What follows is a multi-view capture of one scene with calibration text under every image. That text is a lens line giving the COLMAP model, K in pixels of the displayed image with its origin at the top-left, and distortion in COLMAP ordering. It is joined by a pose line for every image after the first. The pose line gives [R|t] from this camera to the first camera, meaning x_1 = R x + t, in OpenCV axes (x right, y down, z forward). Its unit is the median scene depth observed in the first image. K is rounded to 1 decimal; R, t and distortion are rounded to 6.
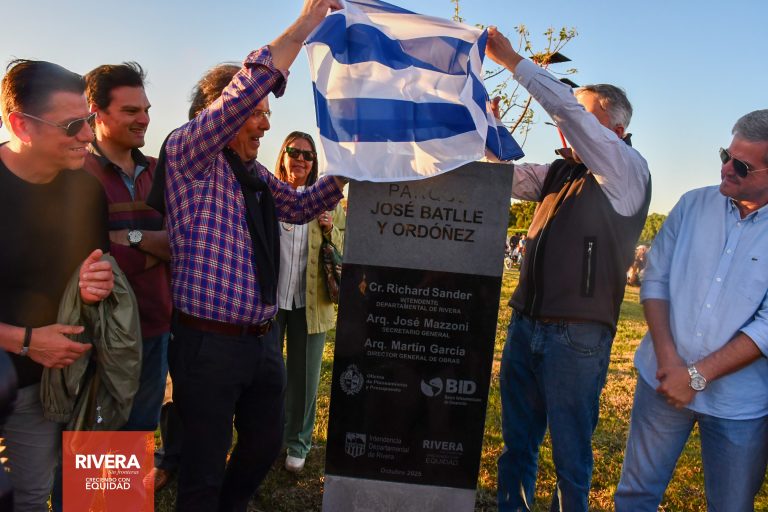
lens RADIAL K [[599.9, 0, 384.0], [0, 599.9, 256.0], [0, 0, 1]] dist [-0.154398, 0.101999]
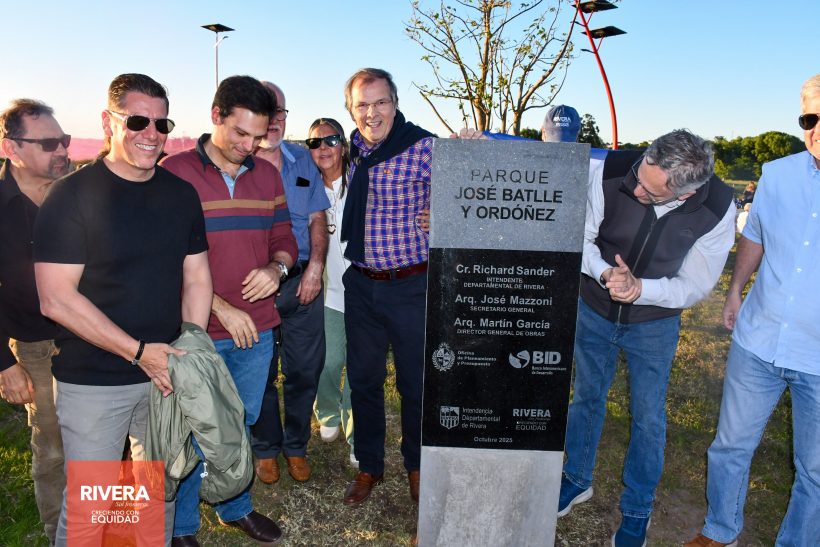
lens RADIAL K [[640.5, 0, 410.0], [0, 640.5, 273.5], [0, 0, 1]] dist [-0.154398, 0.101999]
pose [[0.998183, -0.059752, -0.007705, -0.095804], [0.060241, 0.991725, 0.113373, -0.070999], [0.000867, -0.113631, 0.993523, -0.105862]]
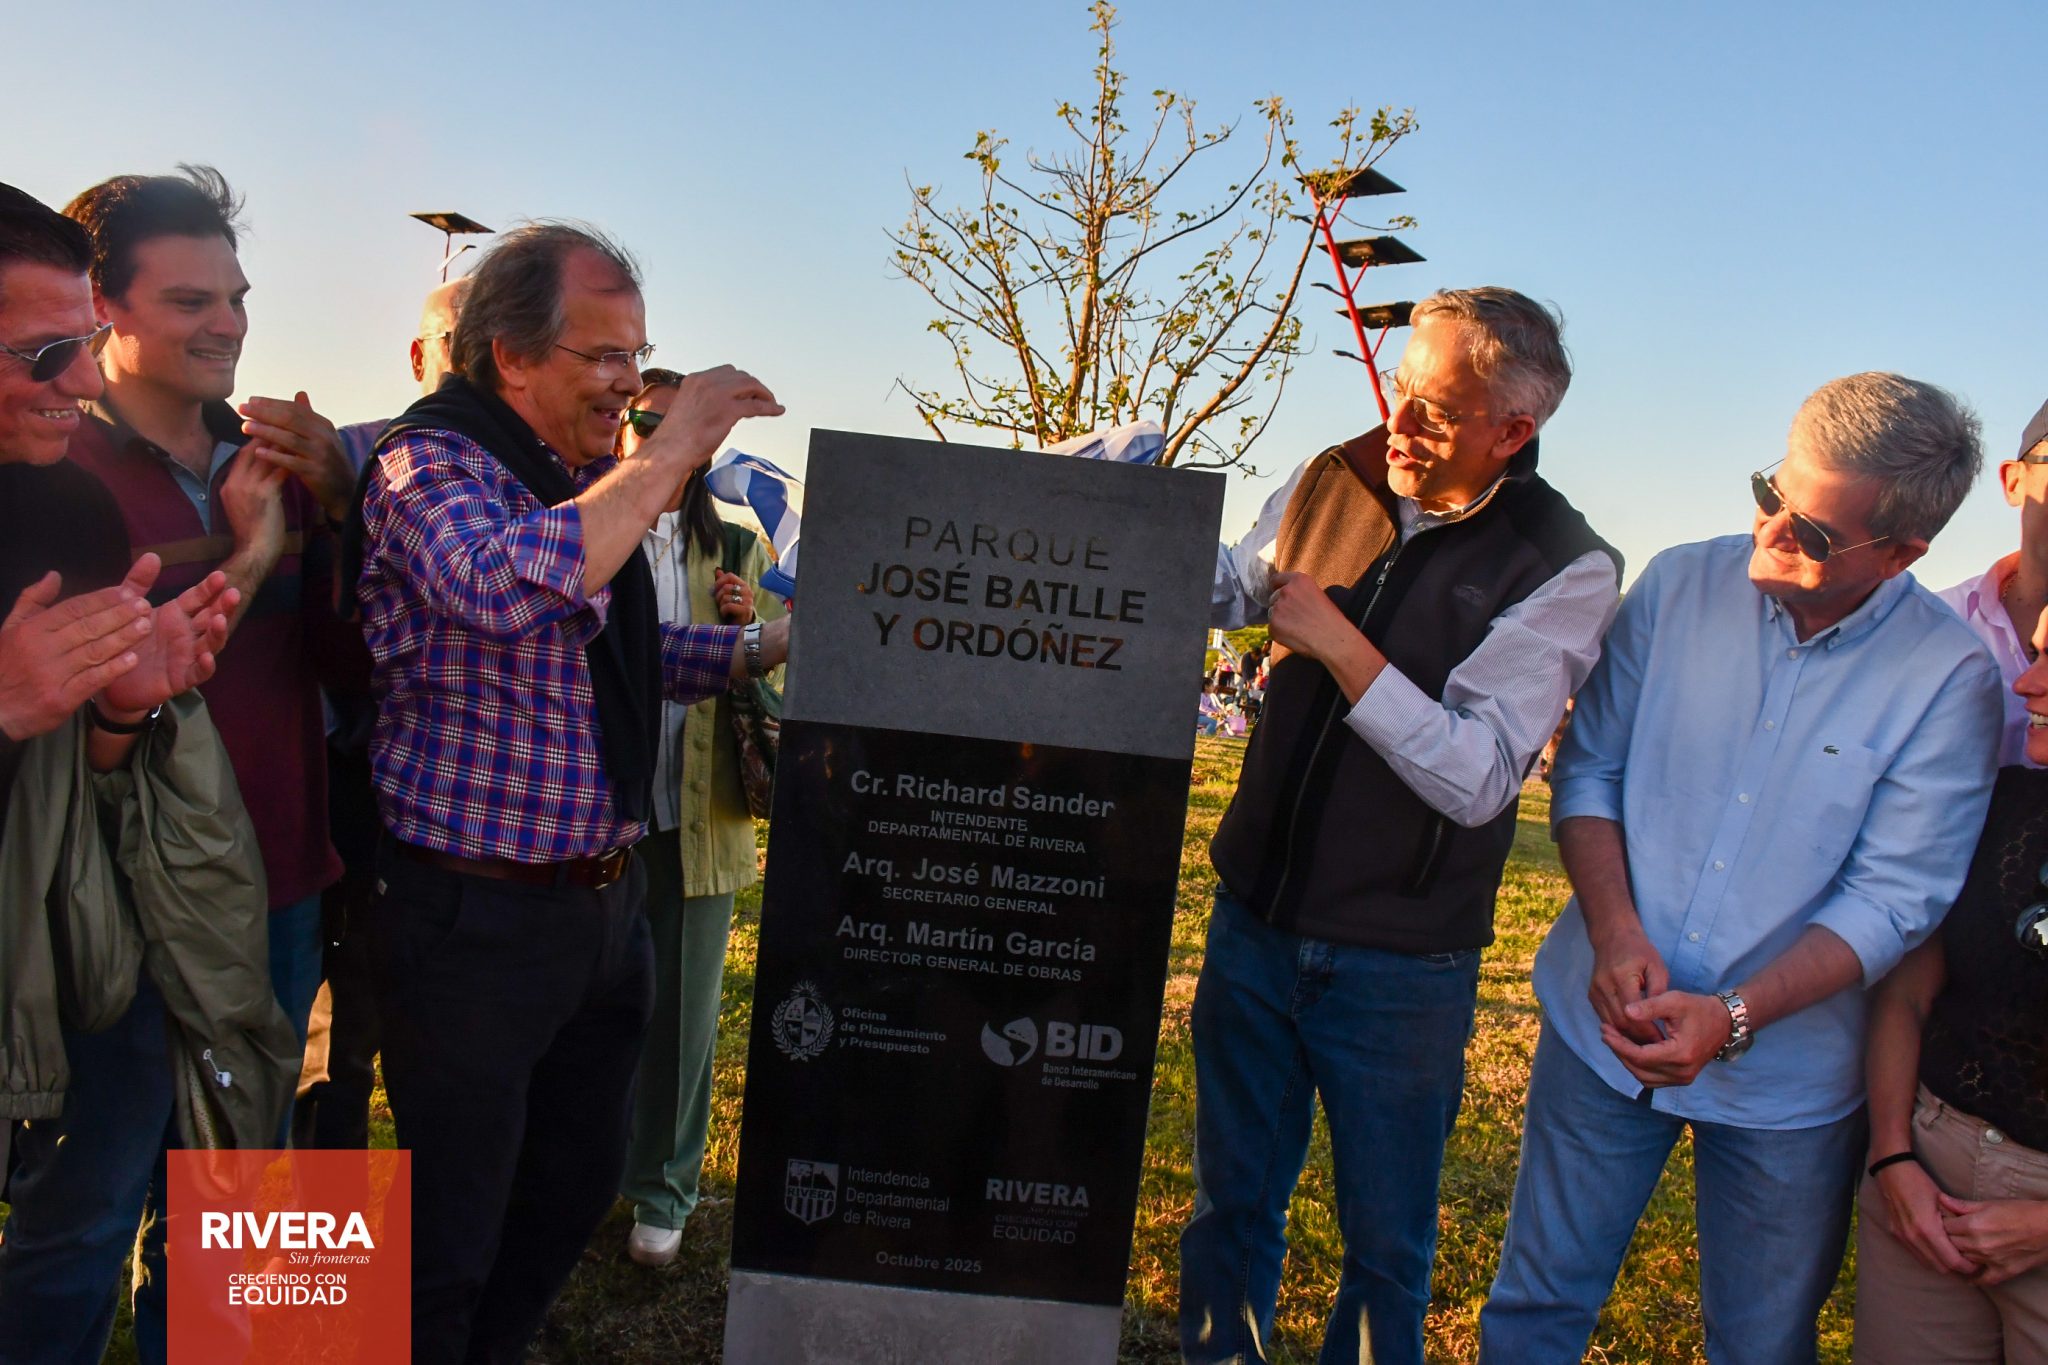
lens RADIAL K [[1599.6, 0, 1024.0], [0, 1599.6, 682.5], [0, 0, 1]] dist [-0.154398, 0.101999]
pose [[0.997143, 0.014531, 0.074120, 0.009563], [-0.013936, 0.999866, -0.008542, -0.005330], [-0.074234, 0.007485, 0.997213, -0.034768]]
